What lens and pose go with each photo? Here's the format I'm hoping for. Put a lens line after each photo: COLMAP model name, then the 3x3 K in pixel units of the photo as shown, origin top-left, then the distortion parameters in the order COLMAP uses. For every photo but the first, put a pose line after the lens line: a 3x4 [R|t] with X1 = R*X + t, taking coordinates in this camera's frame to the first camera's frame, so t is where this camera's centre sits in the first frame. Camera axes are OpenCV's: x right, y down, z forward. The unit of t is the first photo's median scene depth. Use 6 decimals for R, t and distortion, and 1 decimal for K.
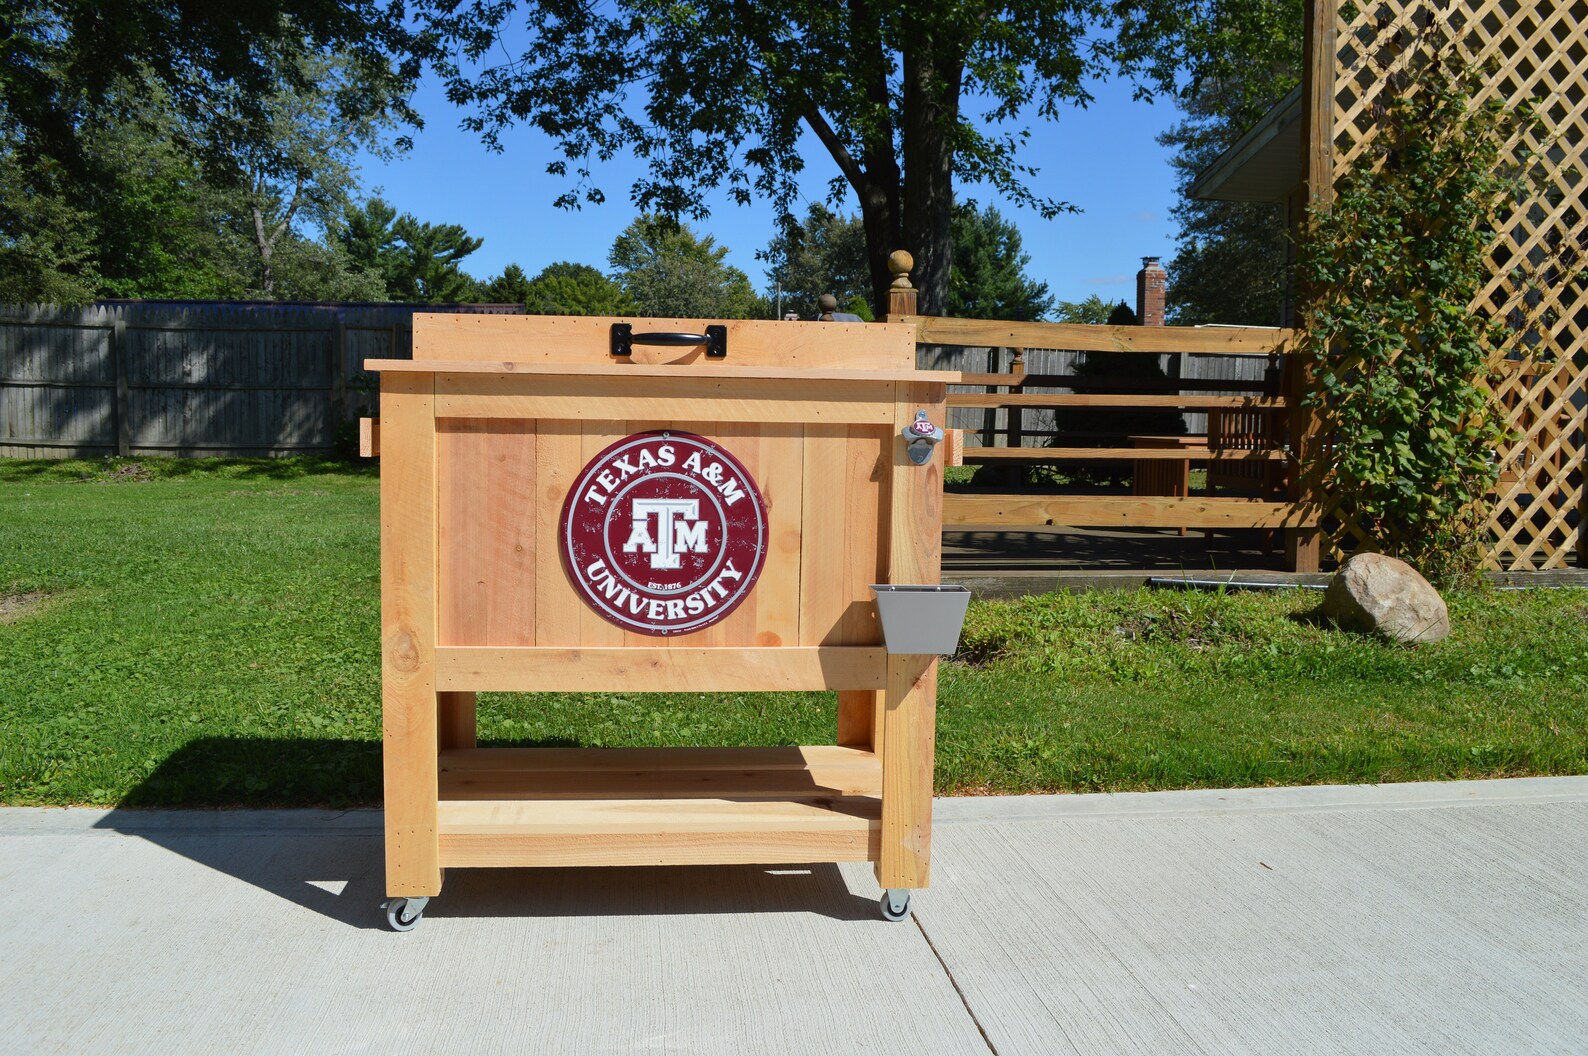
lens RADIAL K [[1320.9, 0, 786.0], [0, 1320.9, 528.6], [0, 0, 1]] dist [-0.087627, 0.018624]
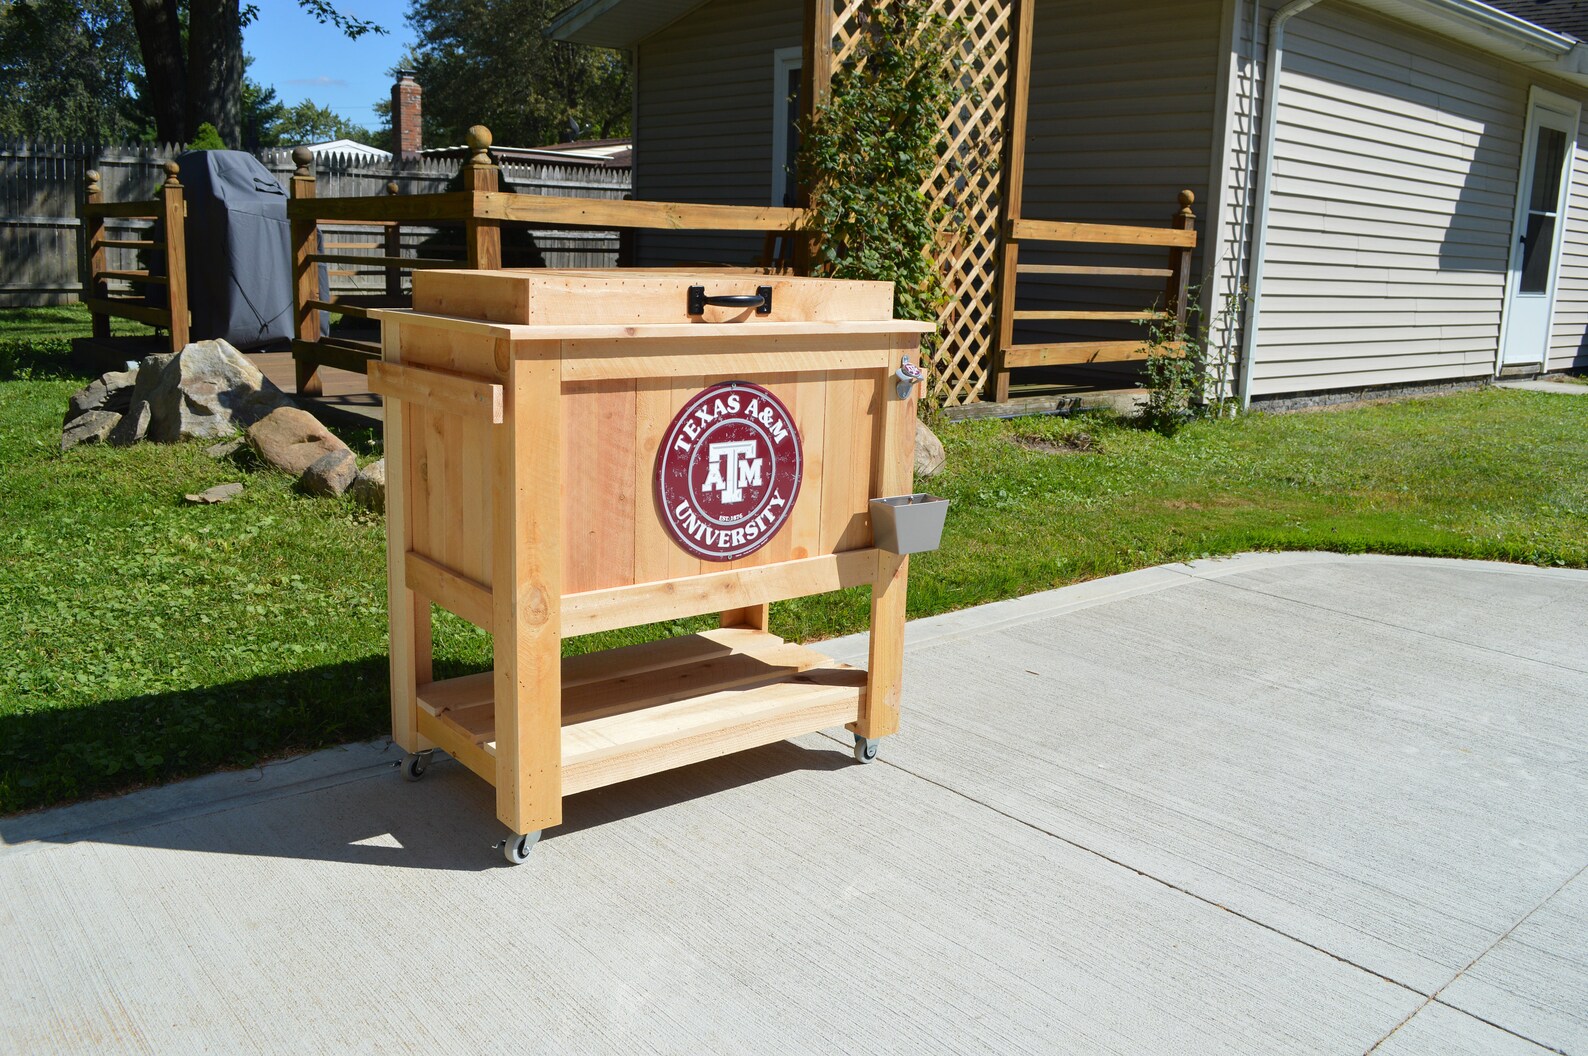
lens RADIAL K [[1320.9, 0, 786.9], [0, 1320.9, 522.5], [0, 0, 1]] dist [-0.087627, 0.018624]
pose [[0.843318, -0.100396, 0.527954, -0.652635], [0.028436, 0.989355, 0.142715, -0.113692], [-0.536662, -0.105341, 0.837196, 0.017714]]
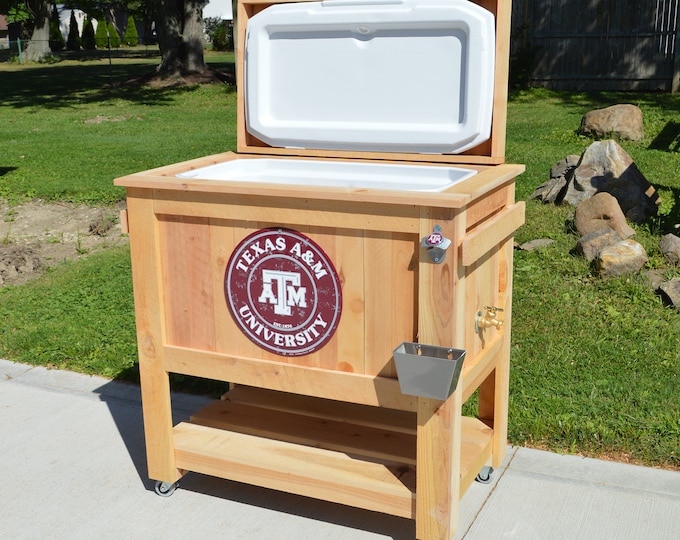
lens RADIAL K [[921.3, 0, 335.5], [0, 921.3, 272.4], [0, 0, 1]] dist [-0.086146, 0.000000]
pose [[0.852482, 0.100448, -0.513016, 0.510921], [-0.012398, 0.984974, 0.172257, -0.205766], [0.522610, -0.140486, 0.840918, 0.127056]]
